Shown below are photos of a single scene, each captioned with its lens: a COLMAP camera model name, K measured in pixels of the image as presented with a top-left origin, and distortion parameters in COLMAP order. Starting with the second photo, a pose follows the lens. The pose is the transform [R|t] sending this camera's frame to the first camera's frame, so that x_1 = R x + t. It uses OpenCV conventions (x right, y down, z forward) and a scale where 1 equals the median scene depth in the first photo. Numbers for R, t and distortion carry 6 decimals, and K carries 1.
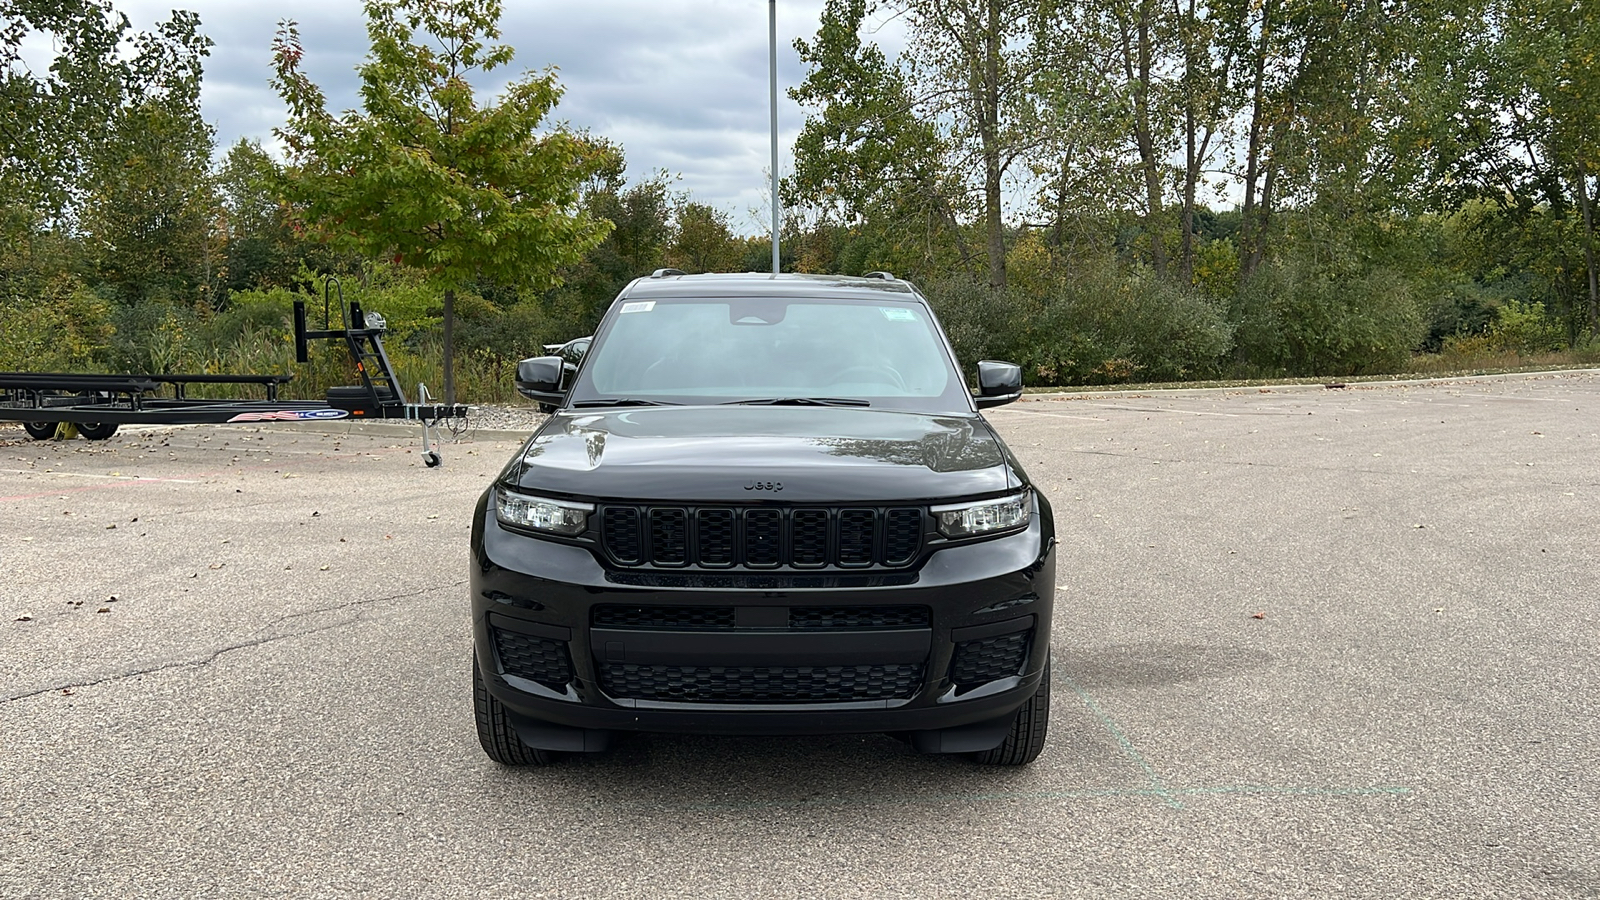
lens RADIAL K [[1371.9, 0, 815.5], [0, 1371.9, 465.9], [0, 0, 1]] dist [0.028162, -0.010560]
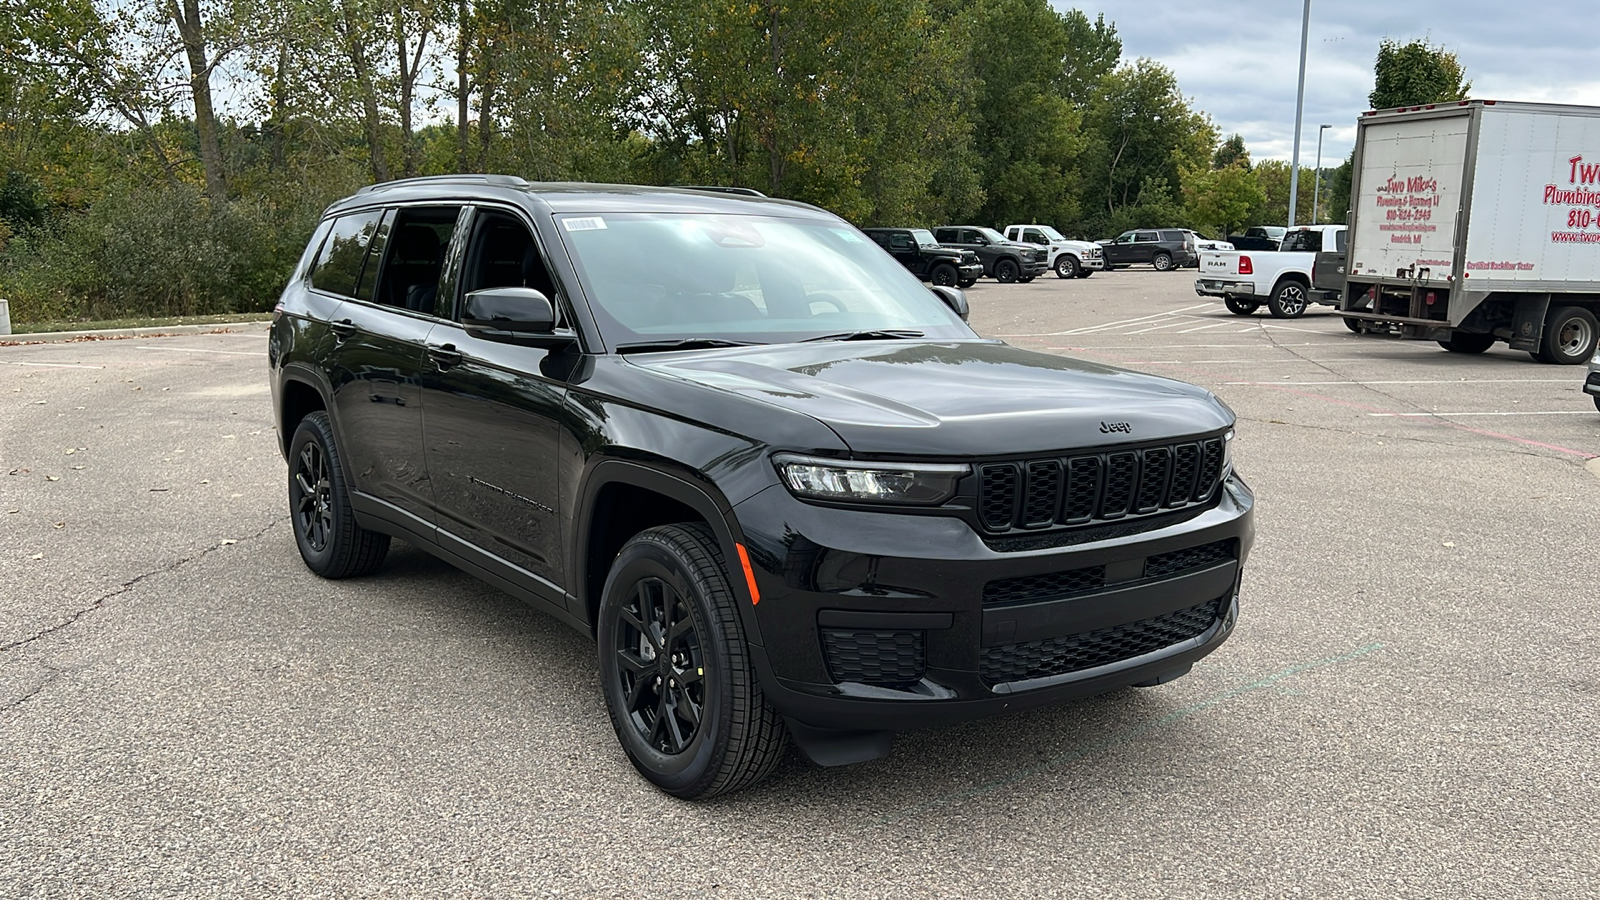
lens RADIAL K [[1371.3, 0, 800.0], [0, 1371.3, 450.0], [0, 0, 1]] dist [0.066161, -0.097735]
pose [[0.809497, -0.082879, 0.581245, -0.144631], [0.055476, 0.996355, 0.064807, -0.008160], [-0.584497, -0.020216, 0.811144, 0.073139]]
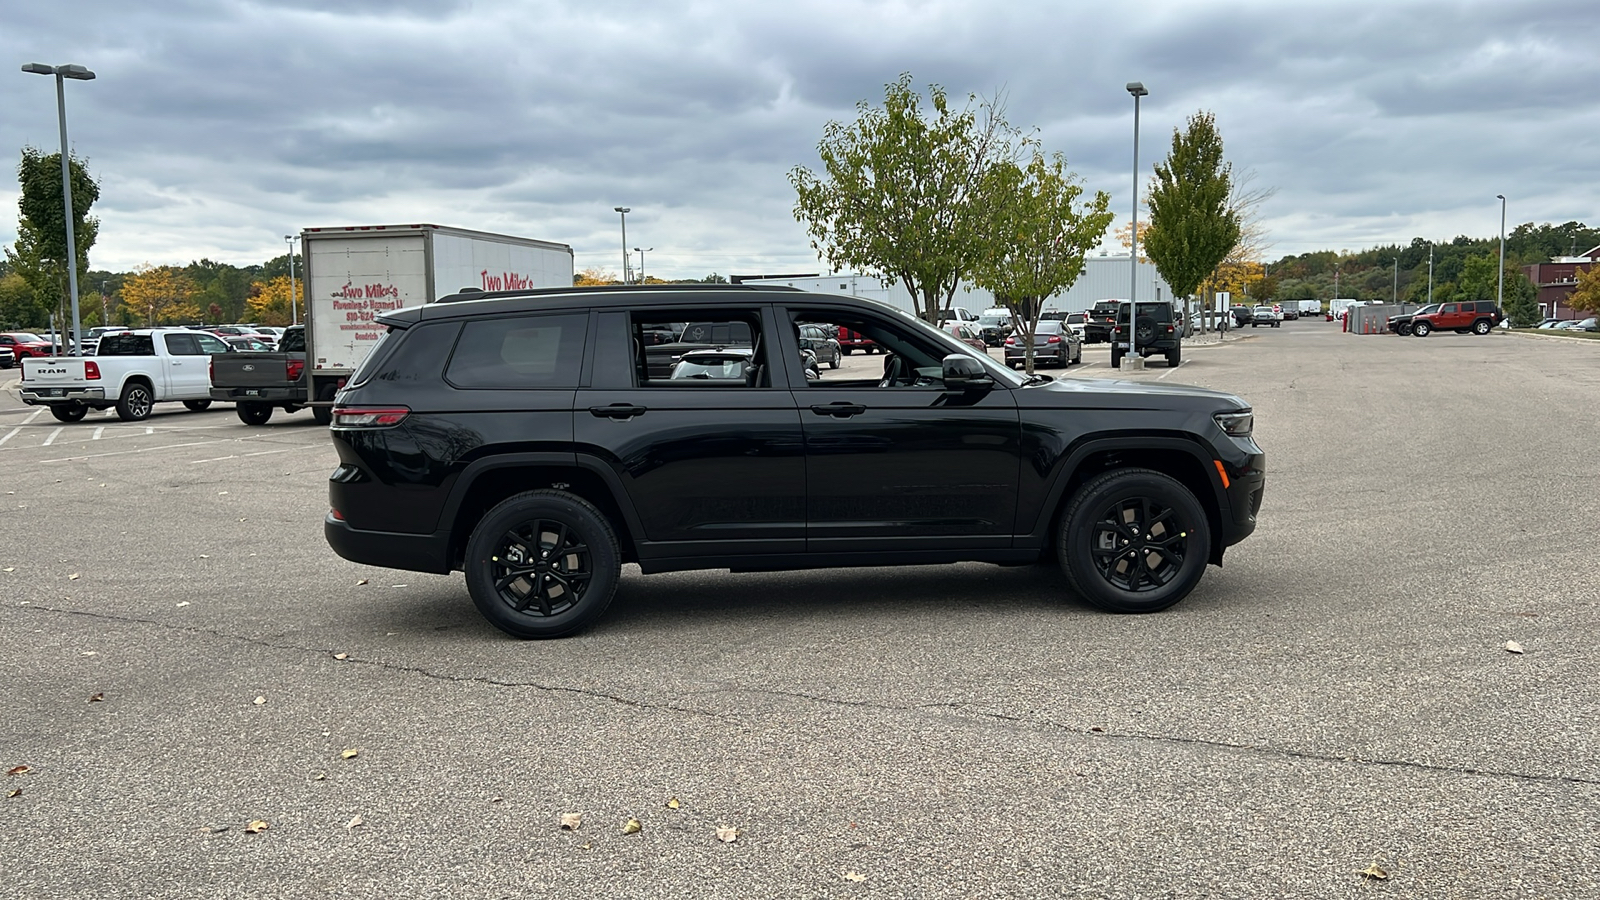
lens RADIAL K [[1351.4, 0, 791.7], [0, 1351.4, 467.8], [0, 0, 1]] dist [0.171768, -0.408102]
pose [[-0.058242, -0.099641, 0.993317, -0.380465], [0.136080, 0.984927, 0.106779, -0.034651], [-0.988984, 0.141390, -0.043805, 0.325768]]
